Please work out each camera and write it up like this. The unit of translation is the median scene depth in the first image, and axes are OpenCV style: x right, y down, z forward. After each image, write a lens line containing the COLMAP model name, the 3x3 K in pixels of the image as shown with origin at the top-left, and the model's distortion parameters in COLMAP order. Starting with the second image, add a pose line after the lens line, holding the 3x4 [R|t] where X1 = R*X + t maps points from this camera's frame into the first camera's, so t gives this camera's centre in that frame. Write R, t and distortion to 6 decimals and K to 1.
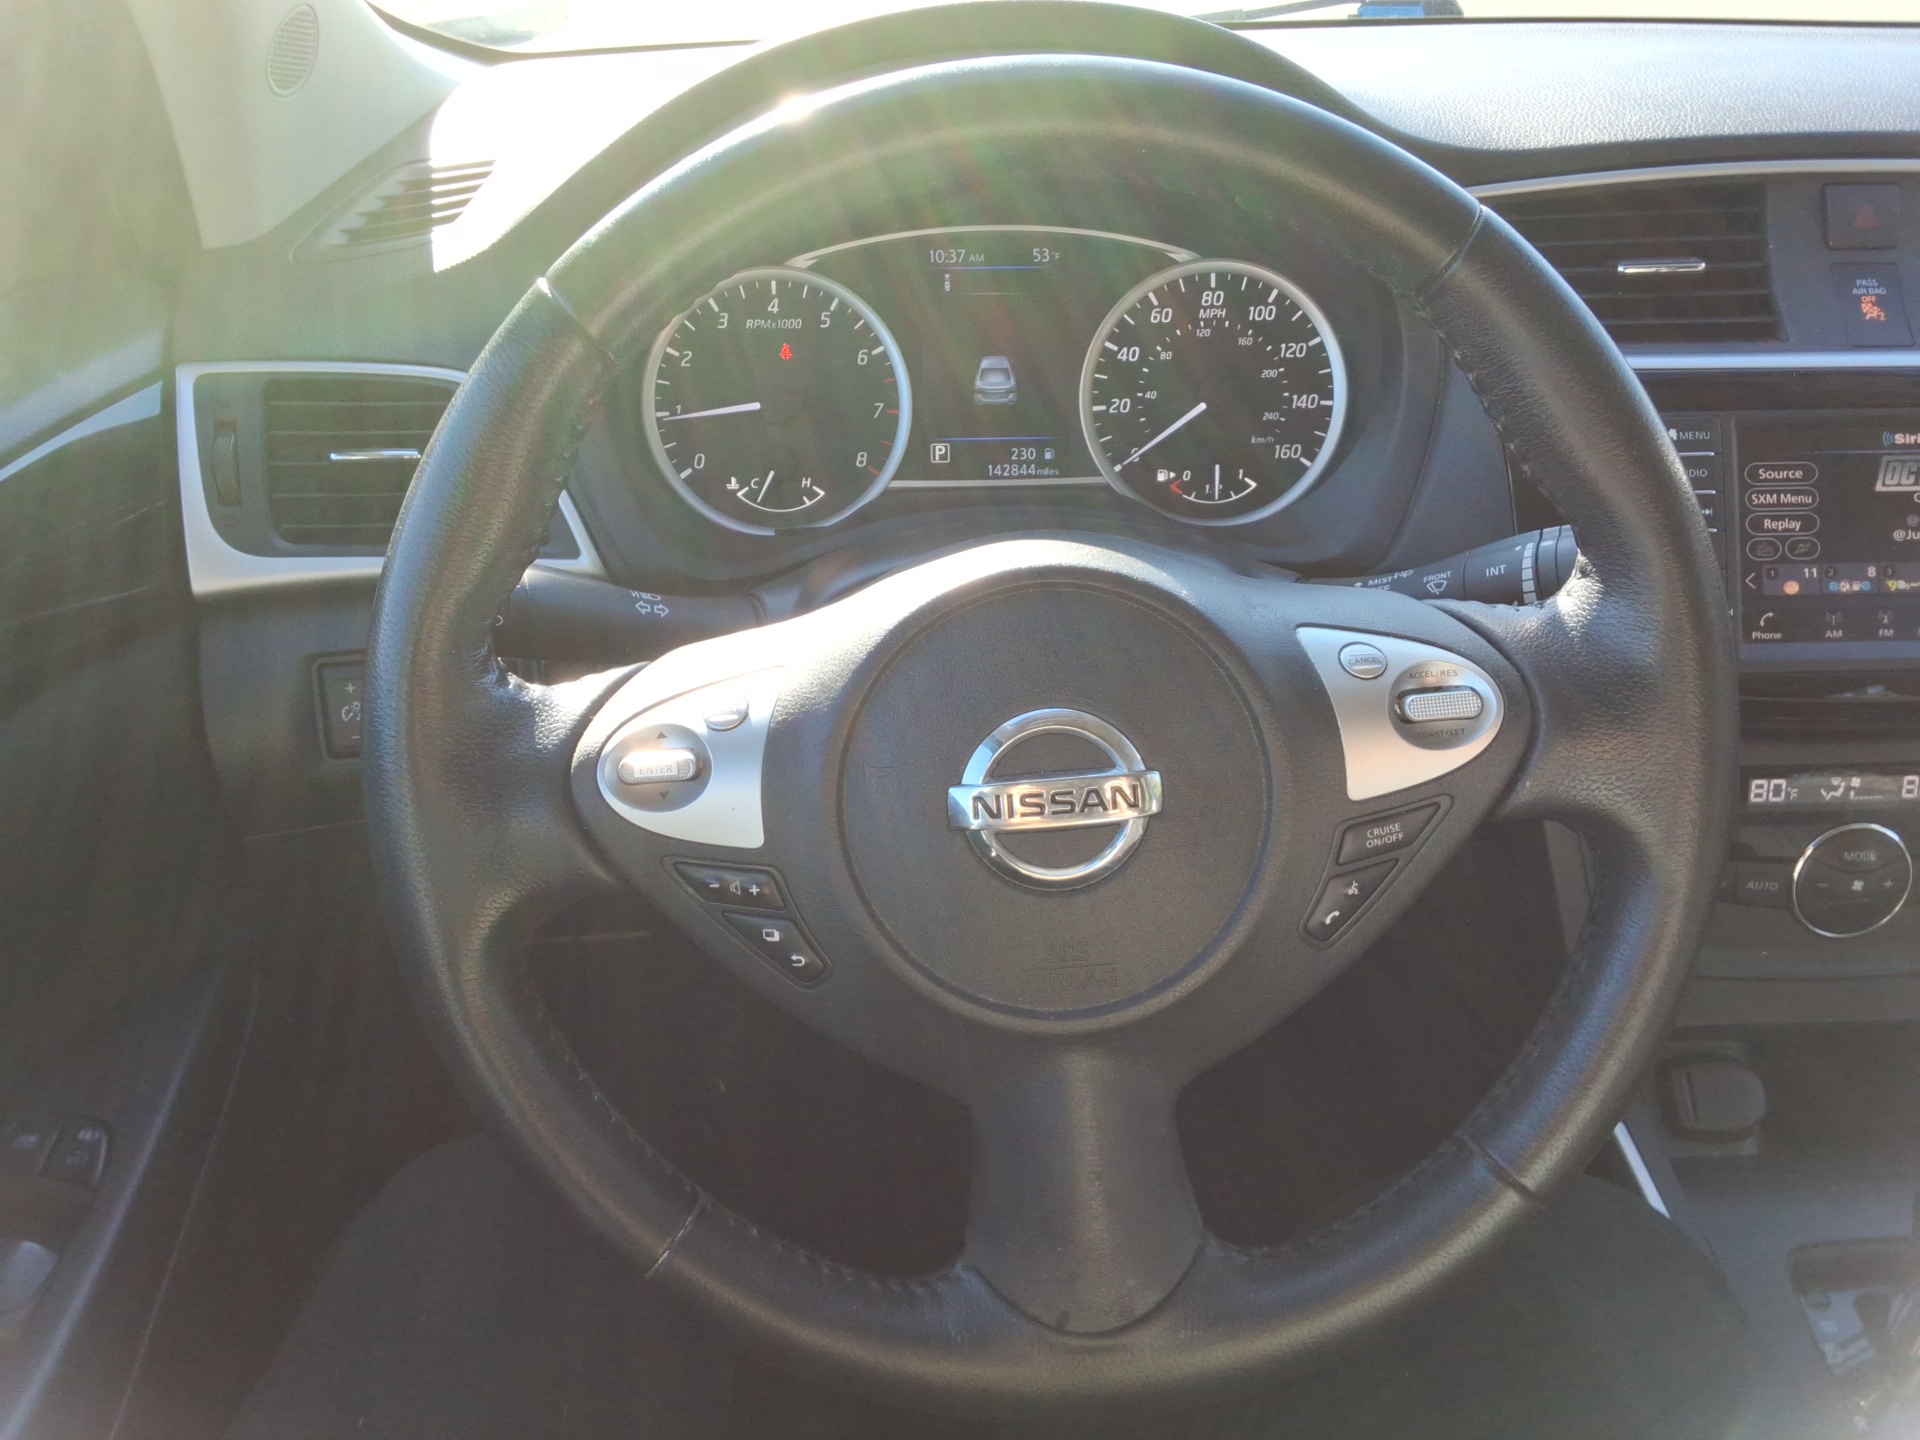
lens RADIAL K [[1566.3, 0, 985.3], [0, 1566.3, 711.8], [0, 0, 1]] dist [0.136397, -0.235285]
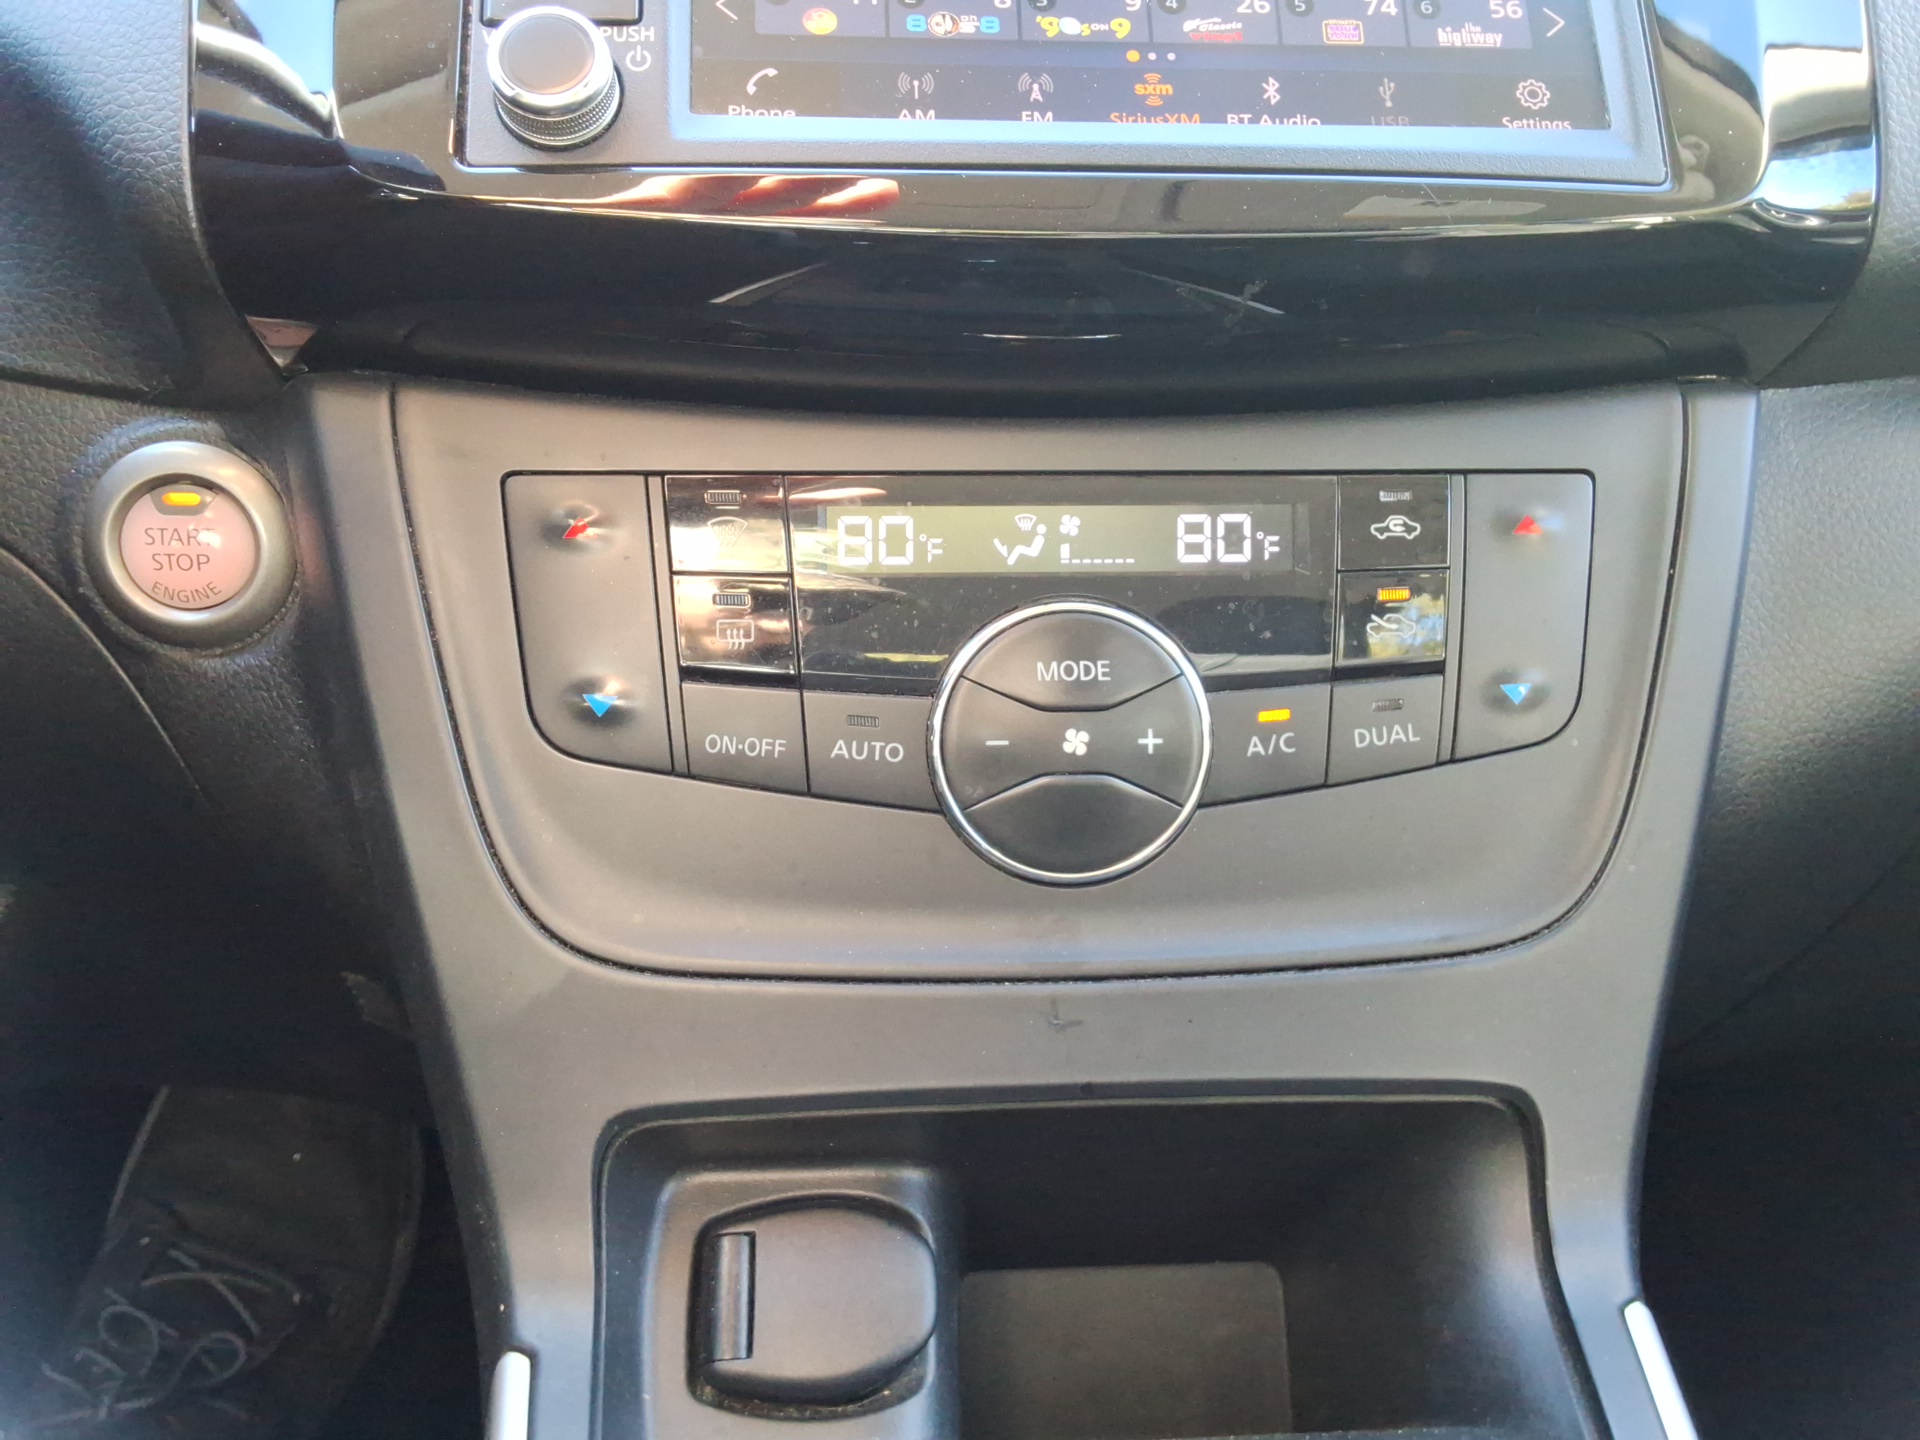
lens RADIAL K [[1566.3, 0, 985.3], [0, 1566.3, 711.8], [0, 0, 1]] dist [0.136397, -0.235285]
pose [[0.998867, -0.001028, 0.047573, 0.472566], [0.013450, 0.965098, -0.261543, 0.200103], [-0.045644, 0.261886, 0.964019, 0.553765]]
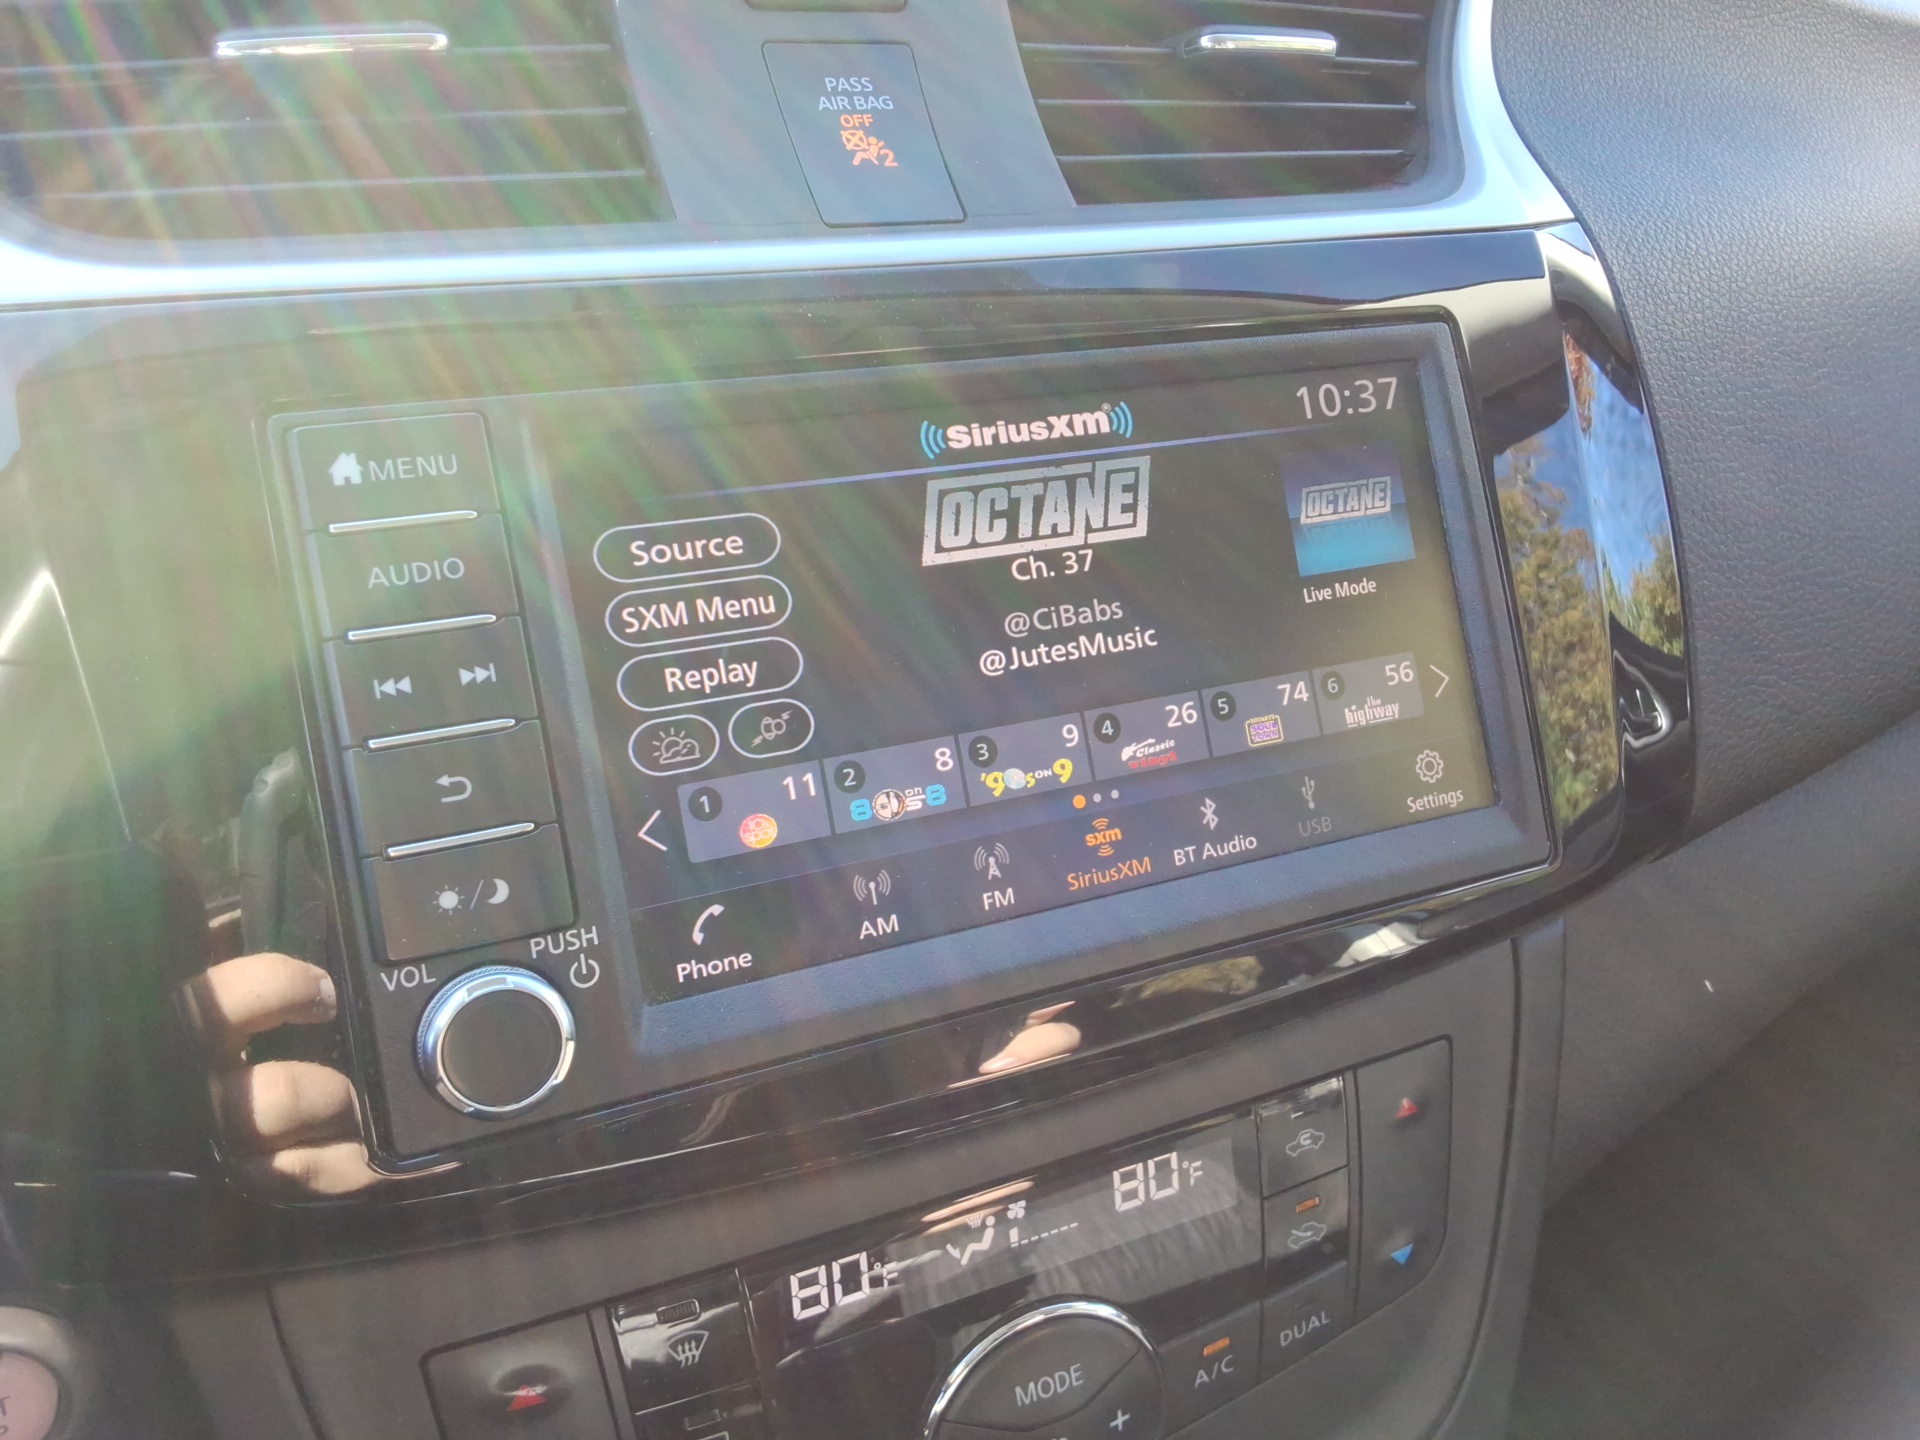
lens RADIAL K [[1552.6, 0, 978.9], [0, 1552.6, 698.0], [0, 0, 1]] dist [0.134398, -0.222988]
pose [[0.922613, -0.137706, 0.360308, 0.375929], [0.156031, 0.987505, -0.022120, -0.083197], [-0.352760, 0.076627, 0.932571, 0.554119]]
